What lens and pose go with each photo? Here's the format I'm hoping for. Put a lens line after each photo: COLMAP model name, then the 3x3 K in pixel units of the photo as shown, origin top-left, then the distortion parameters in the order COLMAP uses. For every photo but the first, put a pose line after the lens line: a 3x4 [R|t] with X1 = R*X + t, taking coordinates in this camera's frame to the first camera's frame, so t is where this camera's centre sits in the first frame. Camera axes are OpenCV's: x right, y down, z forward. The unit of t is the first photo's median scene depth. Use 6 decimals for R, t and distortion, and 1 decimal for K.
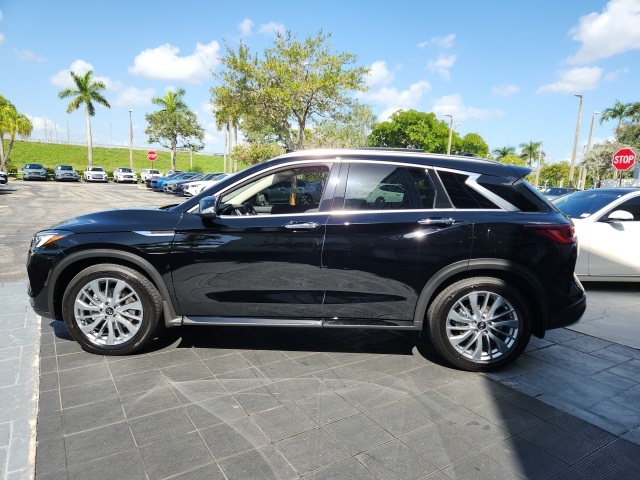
lens RADIAL K [[433.6, 0, 325.0], [0, 433.6, 245.1], [0, 0, 1]] dist [0.067898, -0.061001]
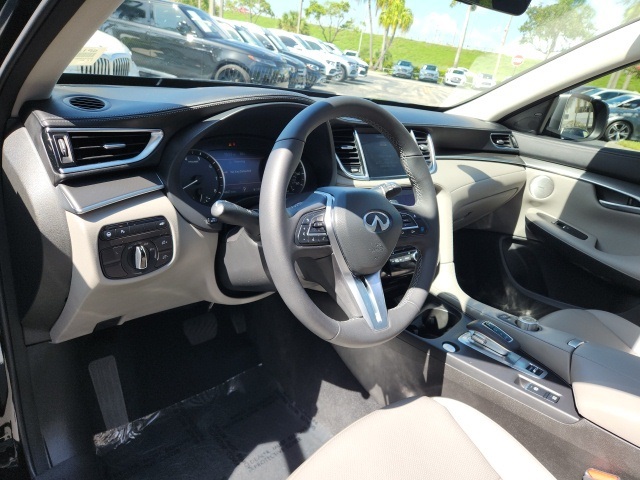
lens RADIAL K [[433.6, 0, 320.0], [0, 433.6, 244.3], [0, 0, 1]] dist [0.067898, -0.061001]
pose [[0.701144, 0.341349, -0.626001, -0.007165], [-0.220249, 0.938708, 0.265176, -0.009516], [0.678150, -0.048051, 0.733351, 0.095613]]
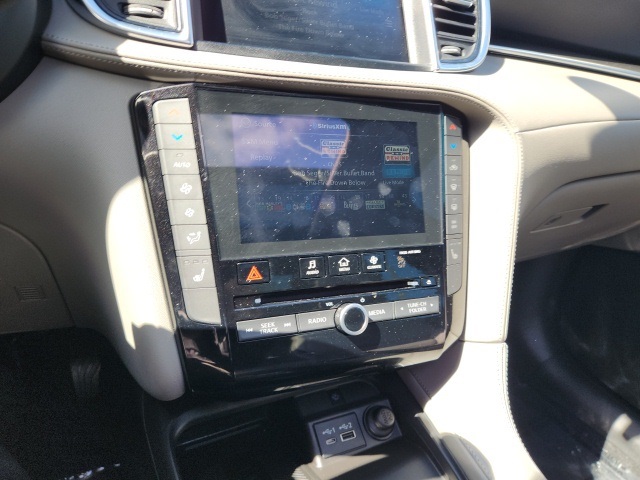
lens RADIAL K [[433.6, 0, 315.6], [0, 433.6, 239.0], [0, 0, 1]] dist [0.067898, -0.061001]
pose [[0.461341, 0.392833, -0.795517, -0.015428], [-0.228660, 0.918991, 0.321201, -0.006256], [0.857251, 0.033720, 0.513793, 0.118455]]
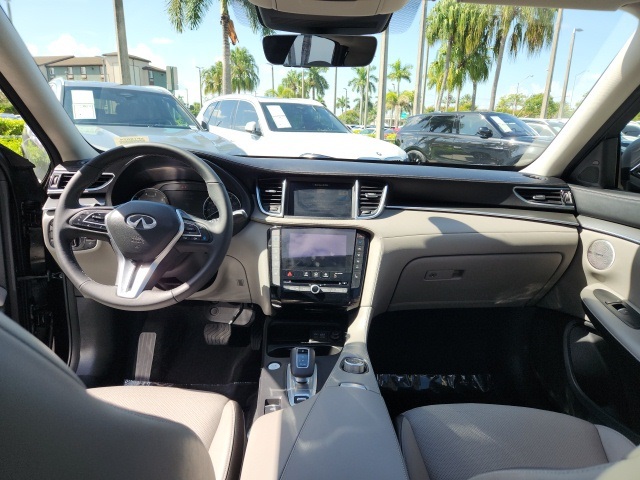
lens RADIAL K [[433.6, 0, 325.3], [0, 433.6, 237.9], [0, 0, 1]] dist [0.067898, -0.061001]
pose [[0.071059, 0.201036, -0.977003, 0.010479], [-0.172268, 0.967235, 0.186496, -0.012087], [0.982484, 0.155054, 0.103363, 0.120843]]
